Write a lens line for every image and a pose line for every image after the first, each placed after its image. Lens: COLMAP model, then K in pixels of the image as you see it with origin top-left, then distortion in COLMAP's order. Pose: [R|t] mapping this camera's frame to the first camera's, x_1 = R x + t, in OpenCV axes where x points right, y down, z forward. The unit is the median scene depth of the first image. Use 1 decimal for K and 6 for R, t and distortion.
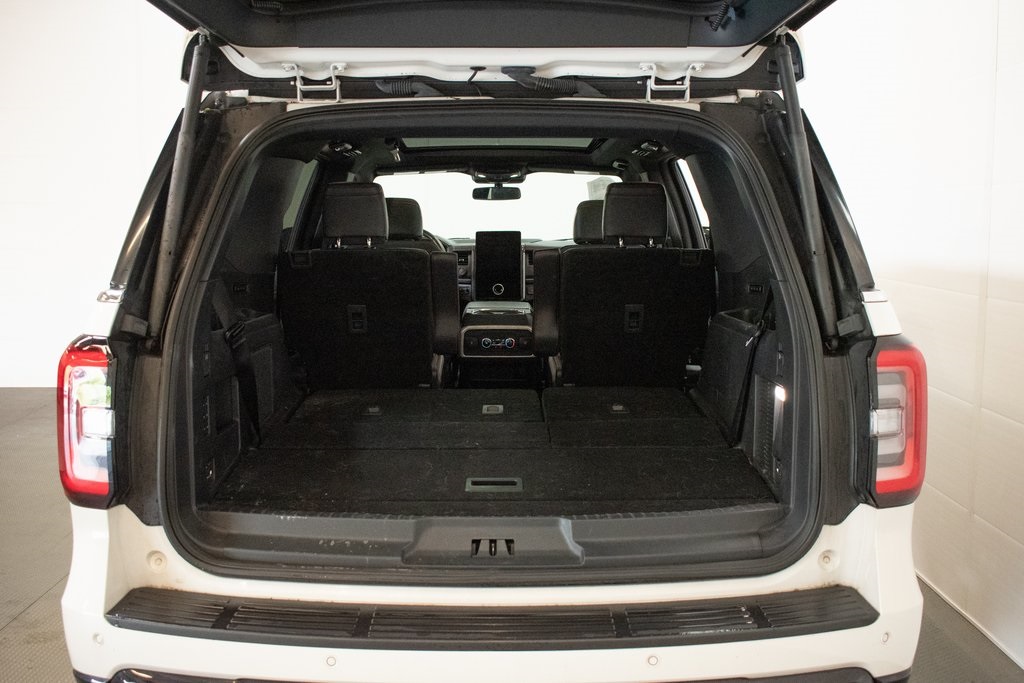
lens RADIAL K [[972.9, 0, 512.0], [0, 972.9, 341.5], [0, 0, 1]] dist [-0.071661, 0.006485]
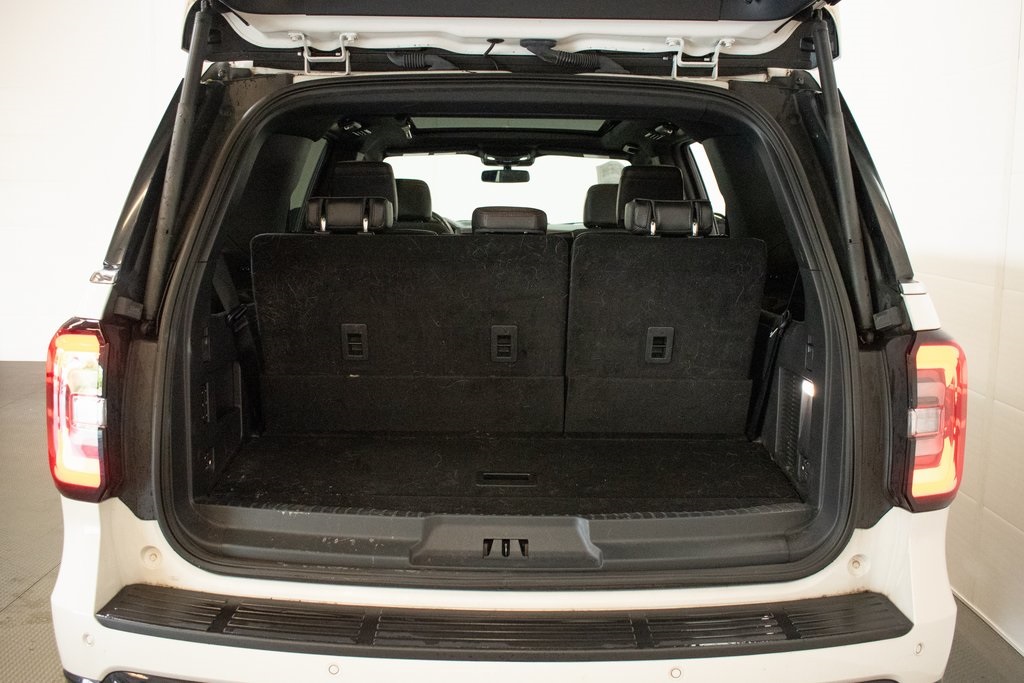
lens RADIAL K [[929.4, 0, 512.0], [0, 929.4, 341.5], [0, 0, 1]] dist [-0.072409, -0.005754]
pose [[0.999902, 0.013965, 0.000043, -0.016022], [-0.013962, 0.999647, 0.022596, -0.009227], [0.000273, -0.022594, 0.999745, 0.097529]]
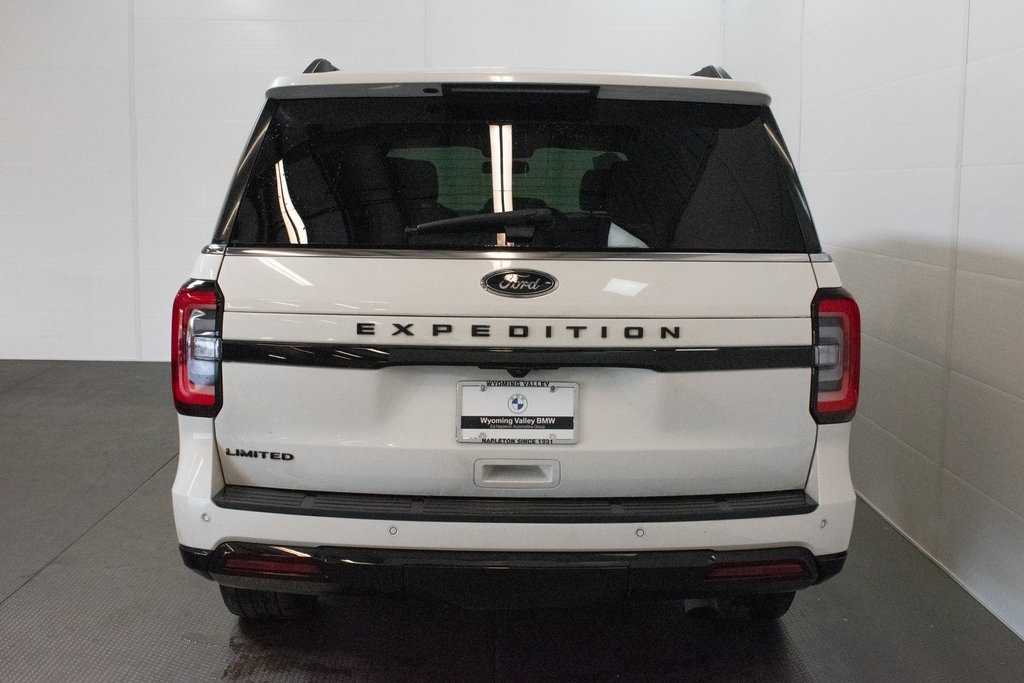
lens RADIAL K [[1114.9, 0, 512.0], [0, 1114.9, 341.5], [0, 0, 1]] dist [-0.011619, -0.007624]
pose [[0.999854, 0.013738, 0.010154, -0.040791], [-0.013825, 0.999868, 0.008587, 0.054070], [-0.010035, -0.008726, 0.999912, -0.445150]]
